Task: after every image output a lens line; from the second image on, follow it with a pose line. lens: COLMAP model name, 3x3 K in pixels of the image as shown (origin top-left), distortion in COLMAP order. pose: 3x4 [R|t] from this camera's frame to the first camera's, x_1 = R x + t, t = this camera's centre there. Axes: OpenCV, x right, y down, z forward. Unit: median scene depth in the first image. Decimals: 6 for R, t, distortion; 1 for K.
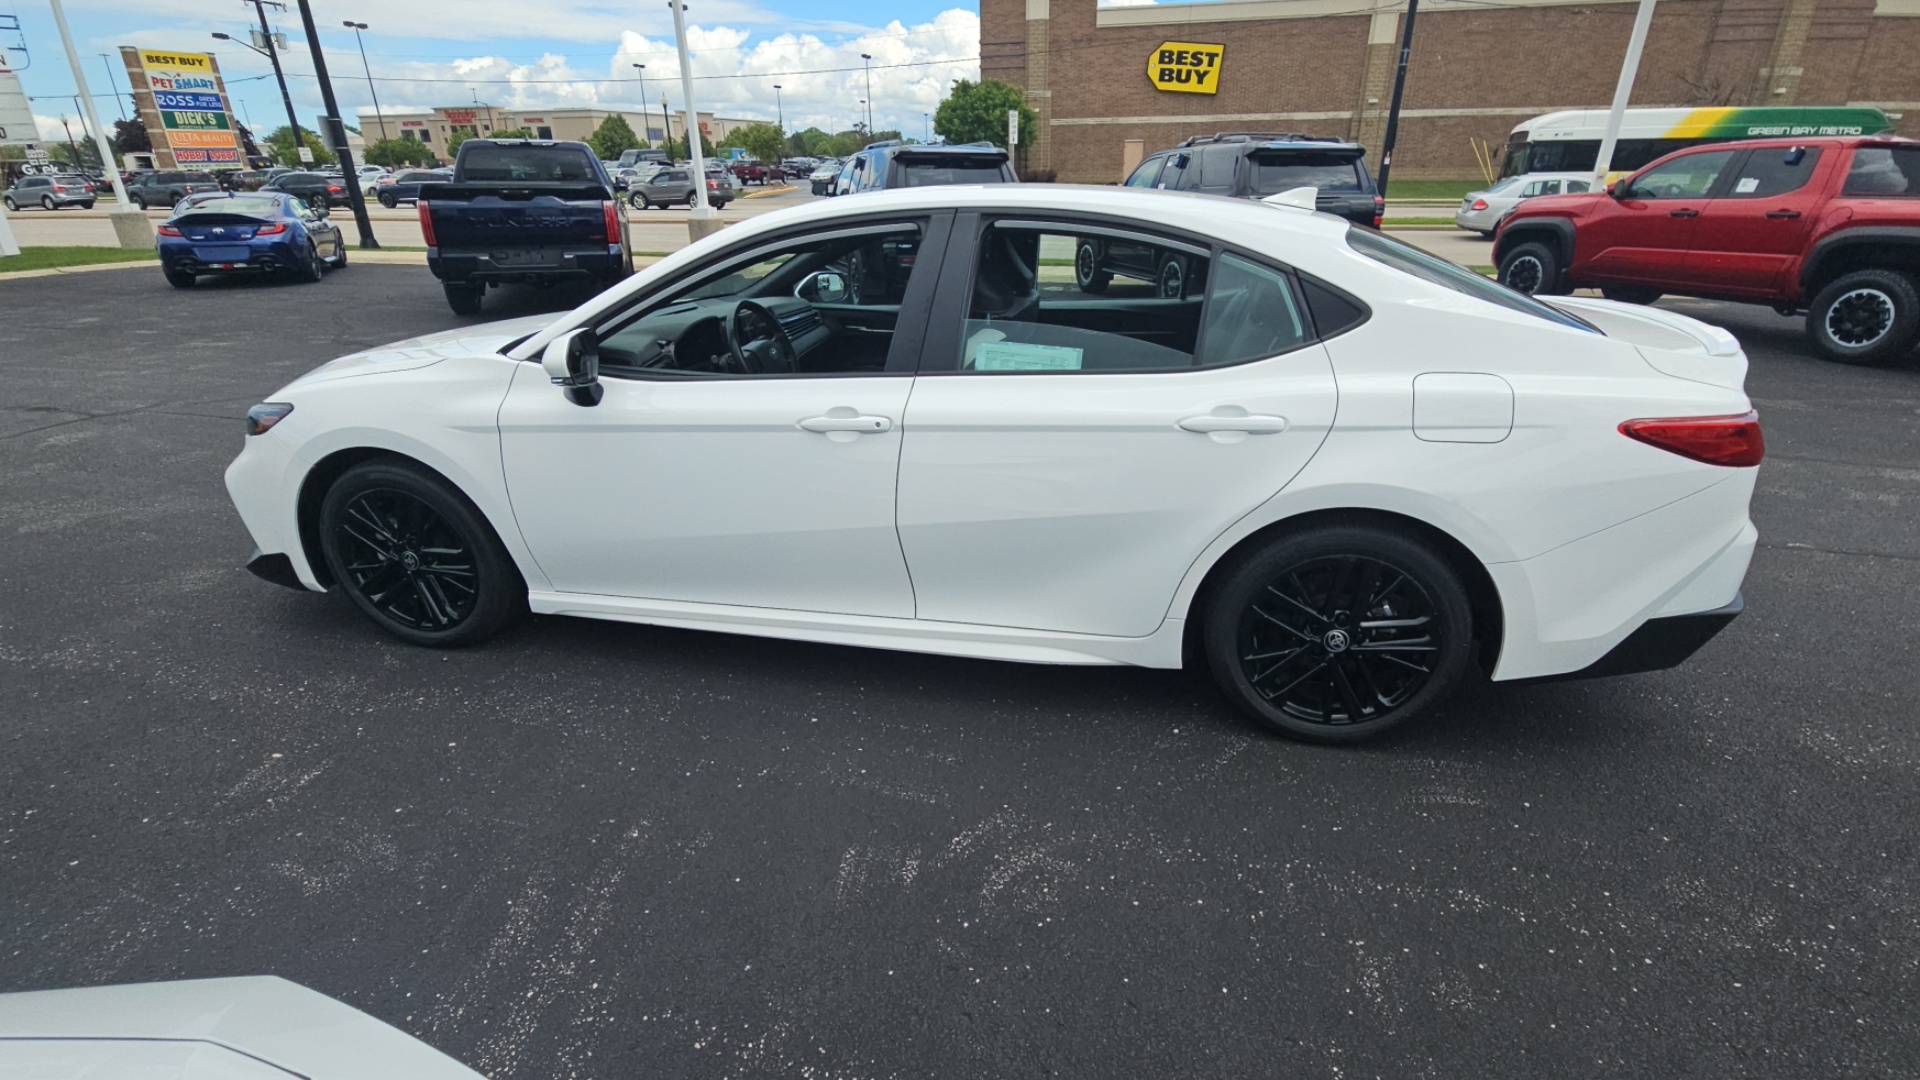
lens RADIAL K [[860.0, 0, 981.6], [0, 860.0, 548.9], [0, 0, 1]] dist [0.008591, -0.007128]
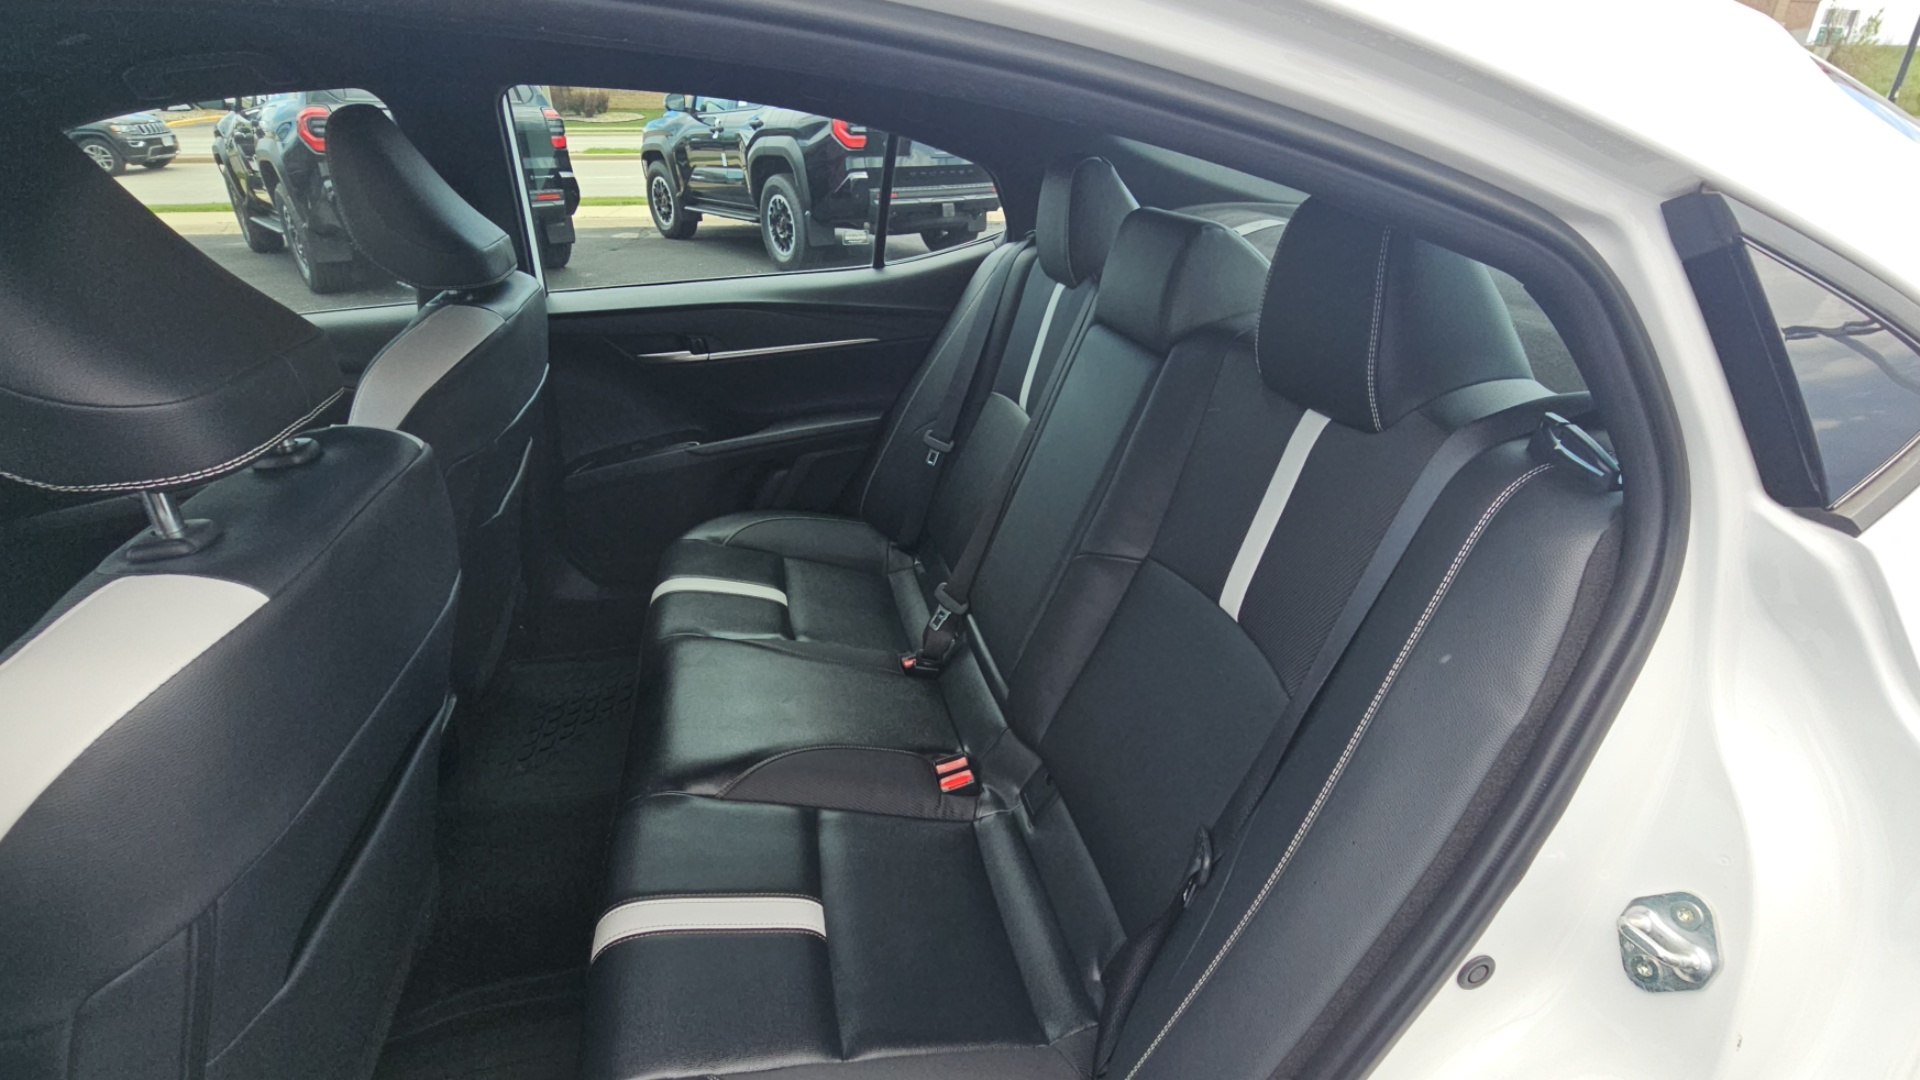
lens RADIAL K [[860.0, 0, 978.7], [0, 860.0, 544.4], [0, 0, 1]] dist [0.008591, -0.007128]
pose [[0.903997, -0.188244, 0.383866, 0.028146], [0.164217, 0.981862, 0.094766, -0.067439], [-0.394742, -0.022631, 0.918513, 0.203902]]
